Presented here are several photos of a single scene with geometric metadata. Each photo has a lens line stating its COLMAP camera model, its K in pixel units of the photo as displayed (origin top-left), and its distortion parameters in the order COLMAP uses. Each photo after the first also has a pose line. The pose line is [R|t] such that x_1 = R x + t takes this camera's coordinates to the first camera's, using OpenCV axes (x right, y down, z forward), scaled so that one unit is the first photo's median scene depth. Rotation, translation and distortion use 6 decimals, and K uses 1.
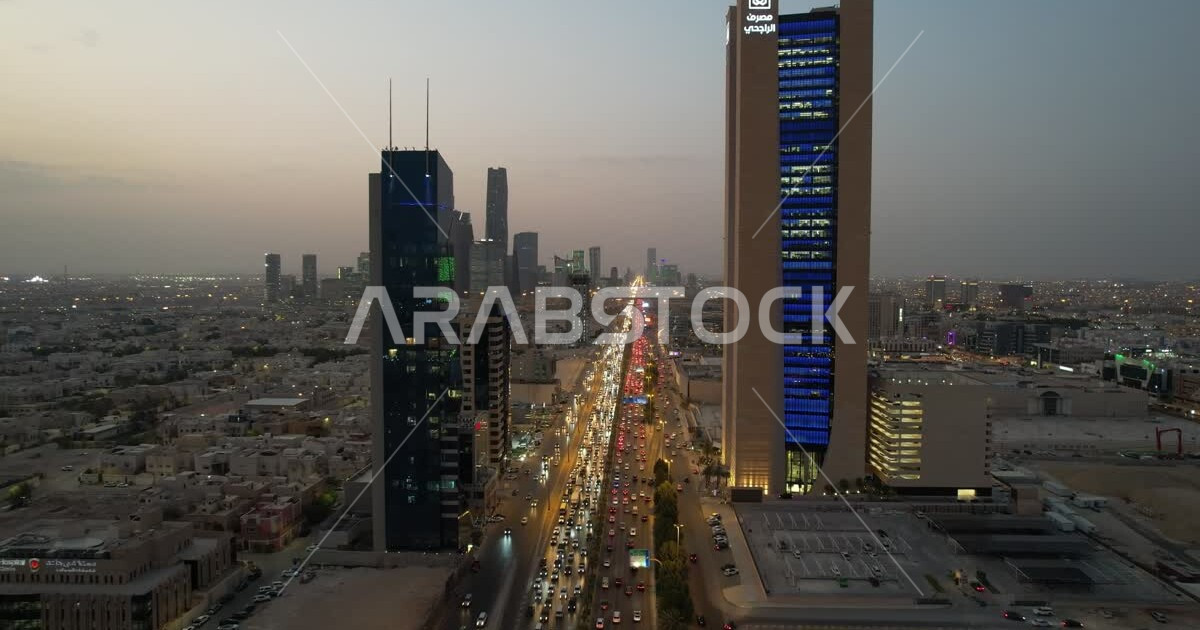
lens RADIAL K [[737.2, 0, 600.0], [0, 737.2, 315.0], [0, 0, 1]] dist [-0.094637, 0.075084]
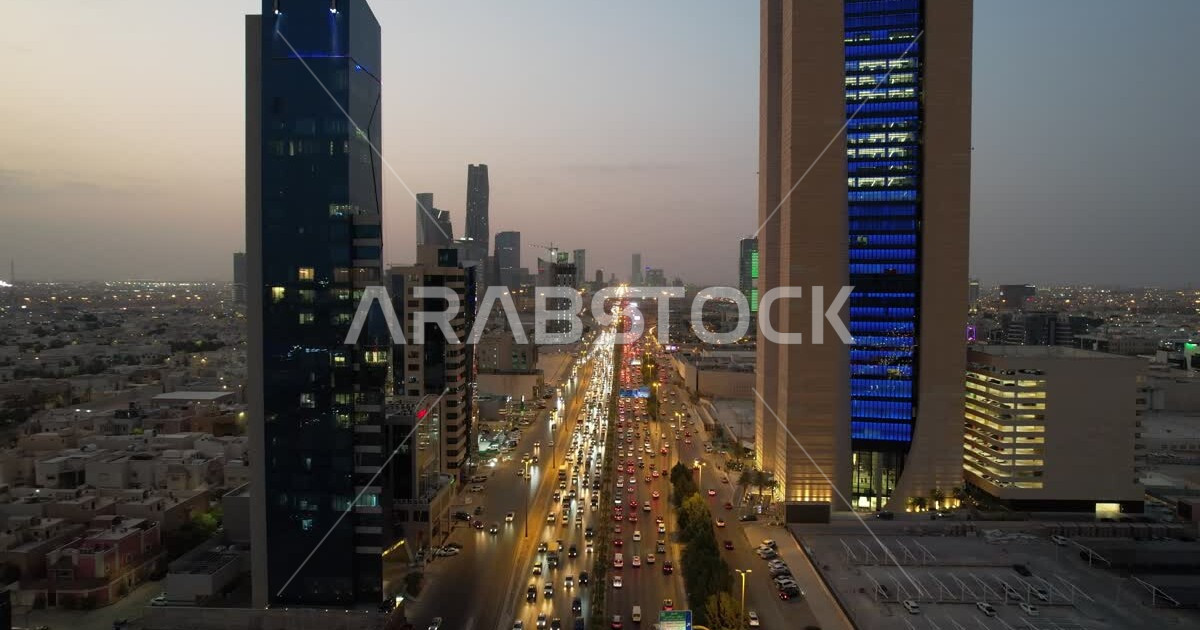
lens RADIAL K [[737.2, 0, 600.0], [0, 737.2, 315.0], [0, 0, 1]] dist [-0.094637, 0.075084]
pose [[0.999742, 0.001038, 0.022698, -0.014654], [-0.000746, 0.999917, -0.012875, 0.060327], [-0.022709, 0.012855, 0.999659, 0.279503]]
